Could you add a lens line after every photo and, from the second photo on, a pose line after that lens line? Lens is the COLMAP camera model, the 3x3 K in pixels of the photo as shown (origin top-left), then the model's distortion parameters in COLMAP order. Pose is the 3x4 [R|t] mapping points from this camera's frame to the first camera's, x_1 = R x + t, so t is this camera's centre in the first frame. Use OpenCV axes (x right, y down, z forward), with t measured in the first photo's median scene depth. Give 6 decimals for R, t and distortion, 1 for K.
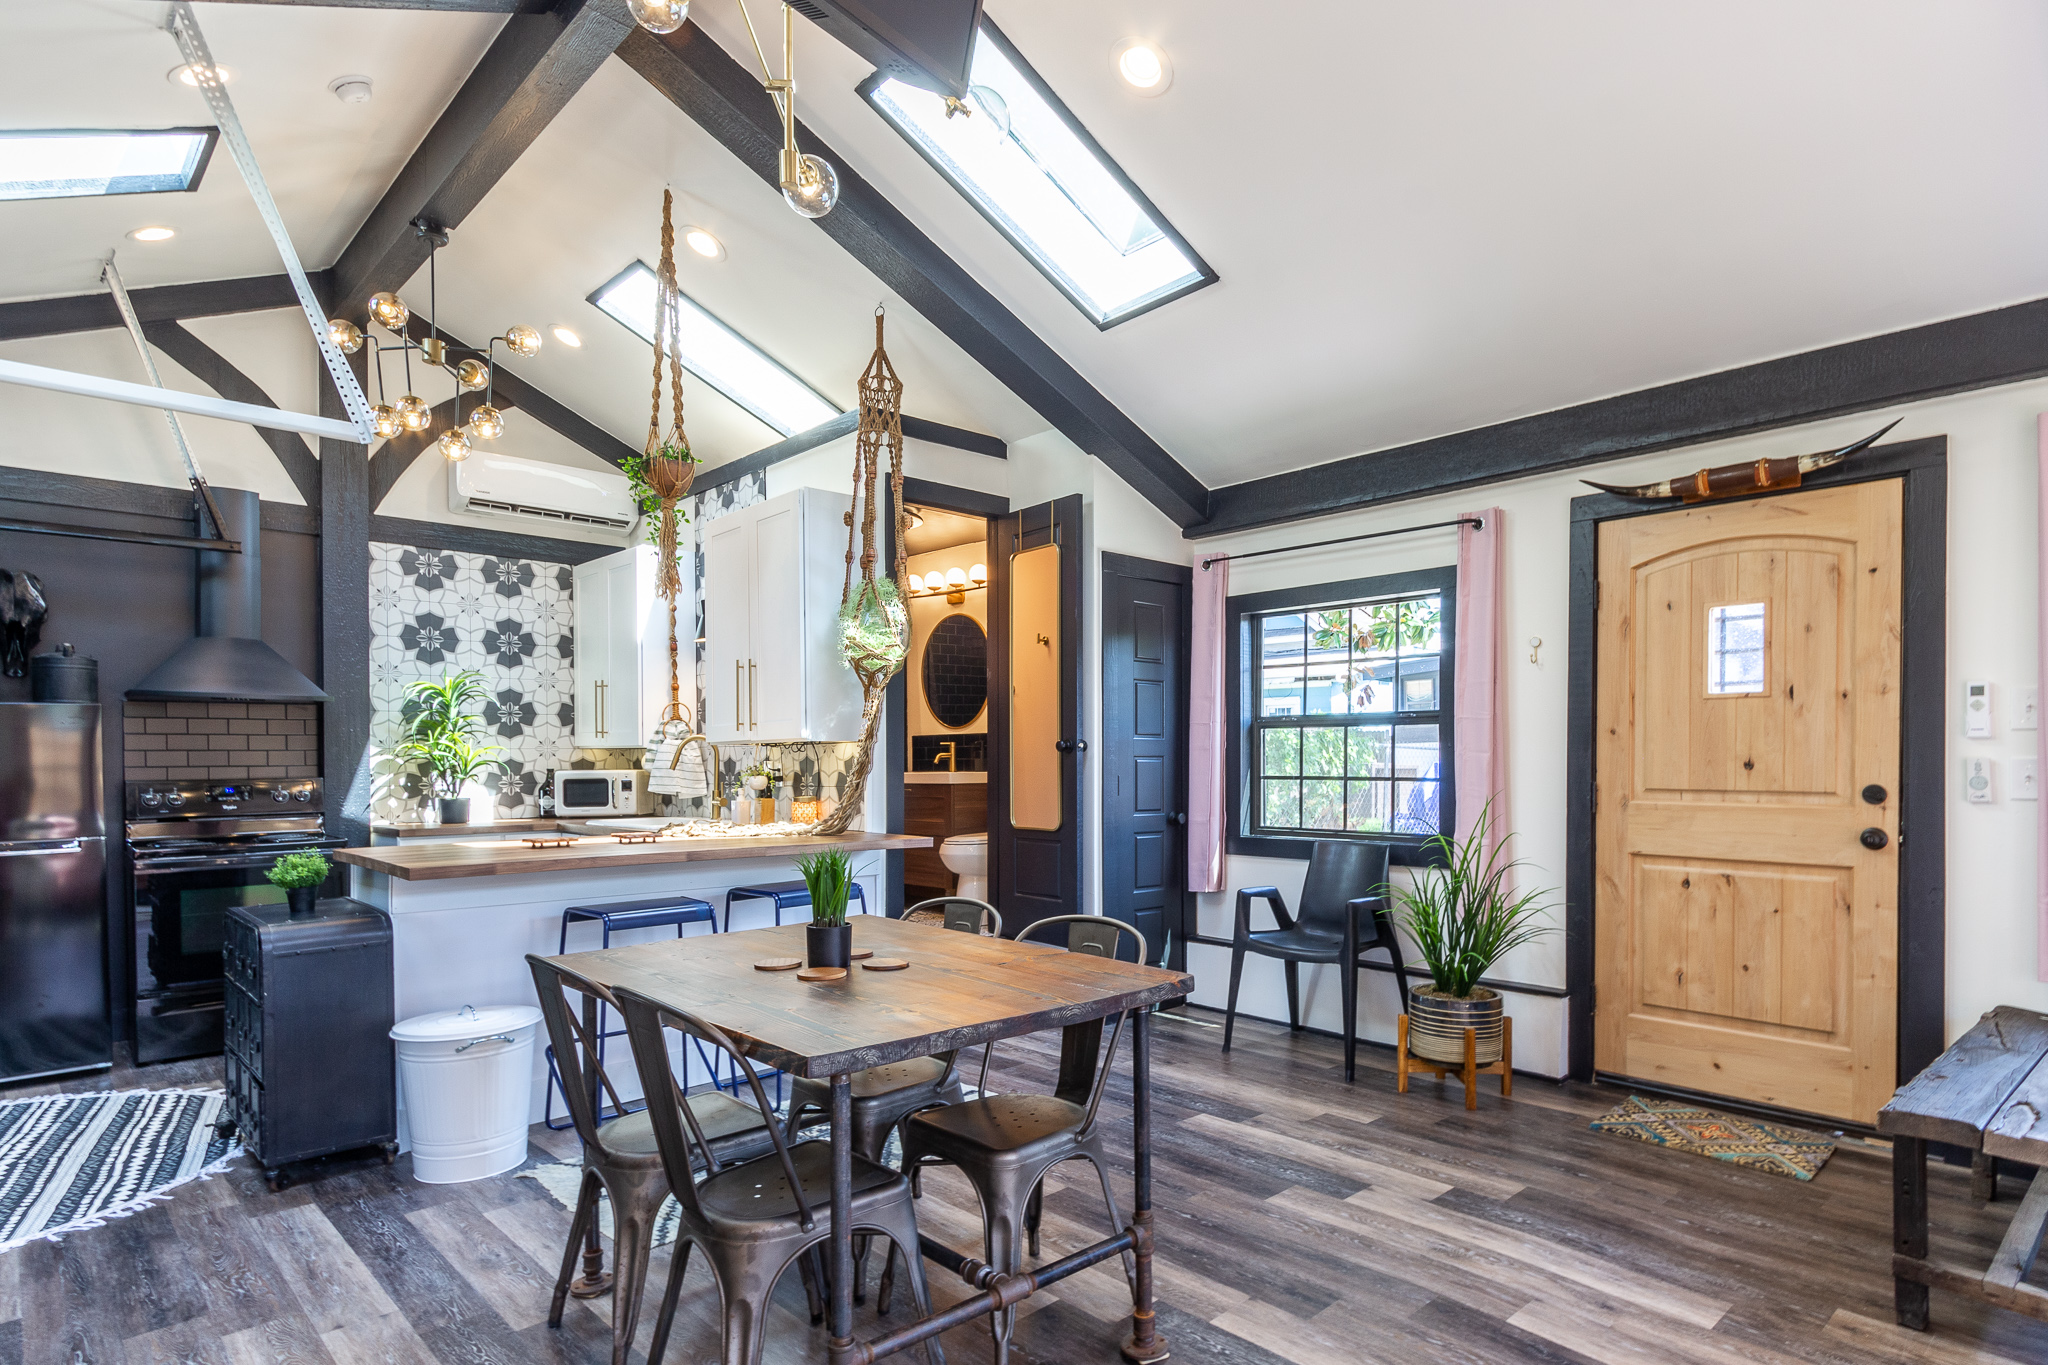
lens RADIAL K [[1133.7, 0, 1130.4], [0, 1133.7, 776.0], [0, 0, 1]] dist [0.002651, -0.002506]
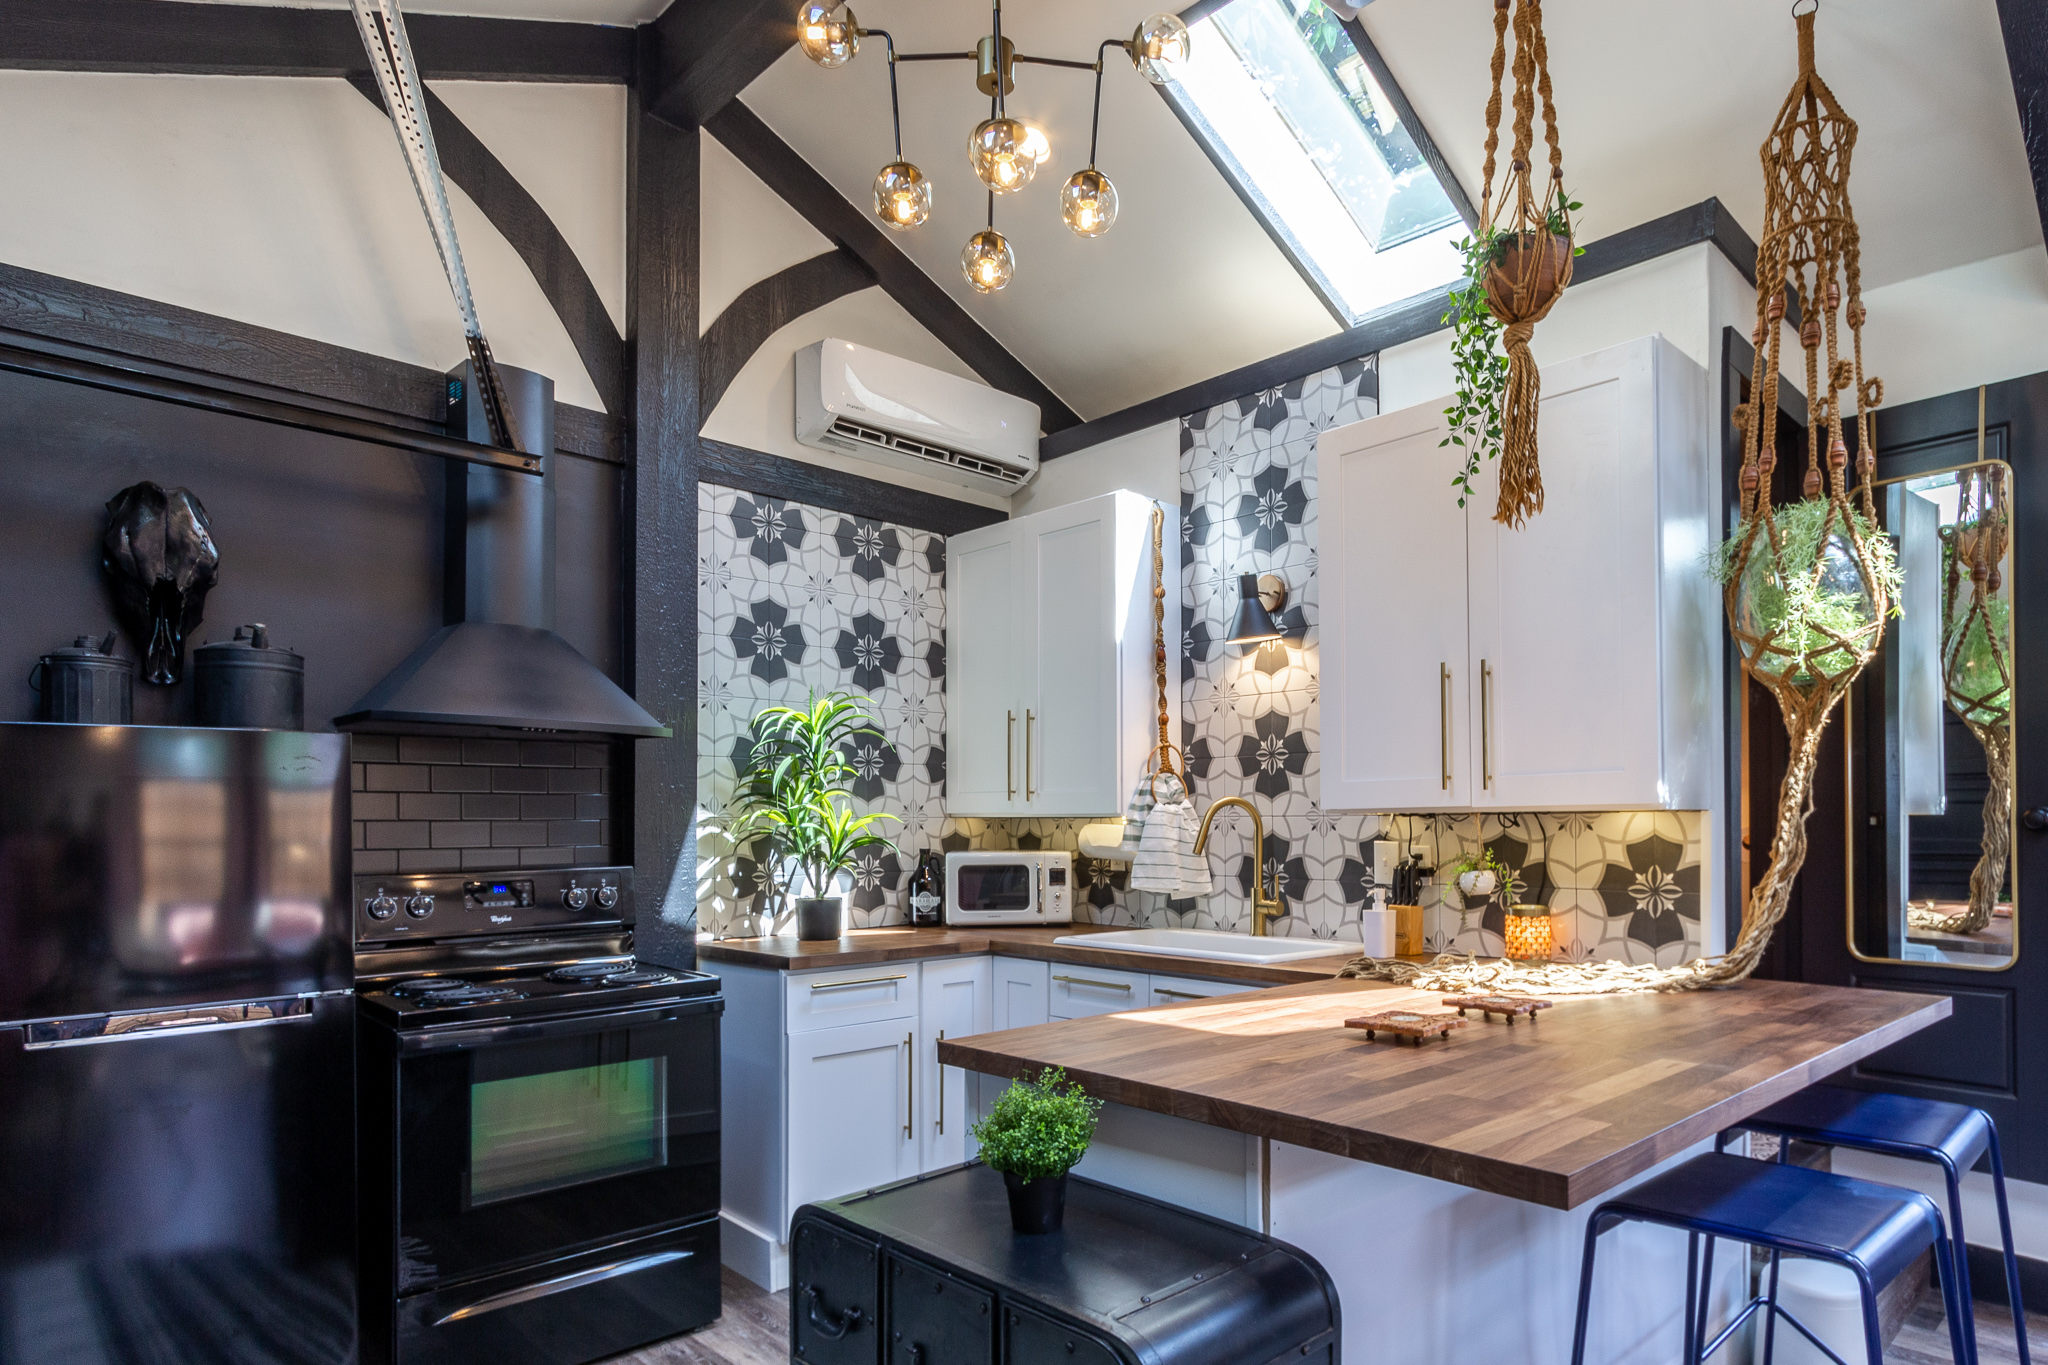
lens RADIAL K [[1188.3, 0, 1120.1], [0, 1188.3, 813.6], [0, 0, 1]] dist [0.005231, 0.002688]
pose [[0.999992, 0.003453, -0.001842, -0.423577], [-0.003494, 0.999733, -0.022834, -0.011895], [0.001763, 0.022840, 0.999738, 0.349529]]
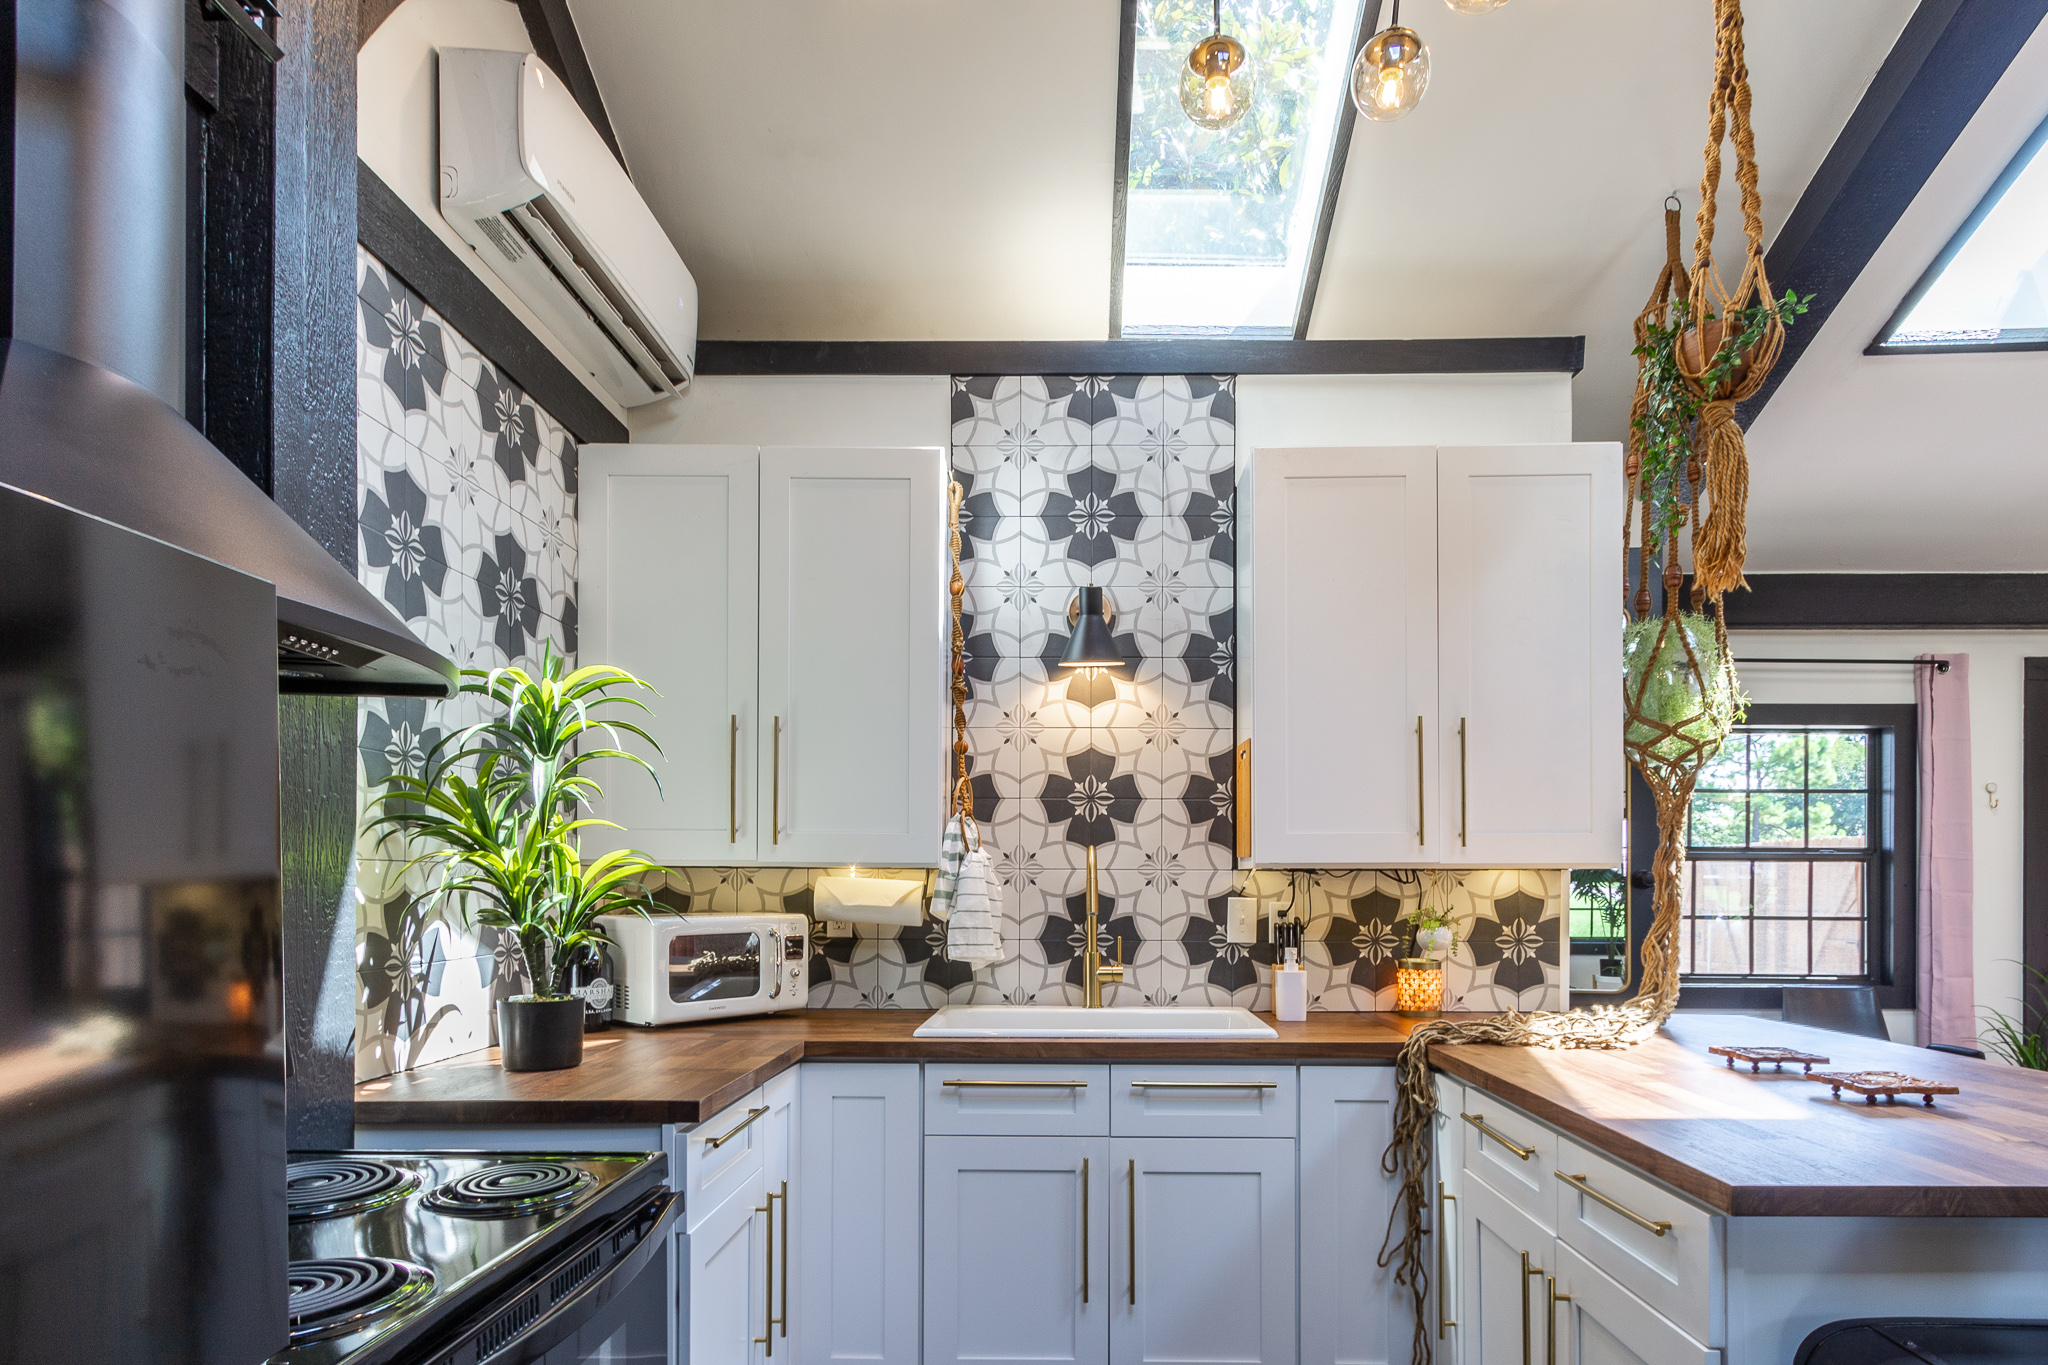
lens RADIAL K [[1141.7, 0, 1083.2], [0, 1141.7, 884.9], [0, 0, 1]] dist [0.001713, -0.000277]
pose [[0.714807, 0.006775, 0.699289, -0.714308], [0.000539, 0.999947, -0.010239, -0.012622], [-0.699322, 0.007696, 0.714765, 0.603305]]
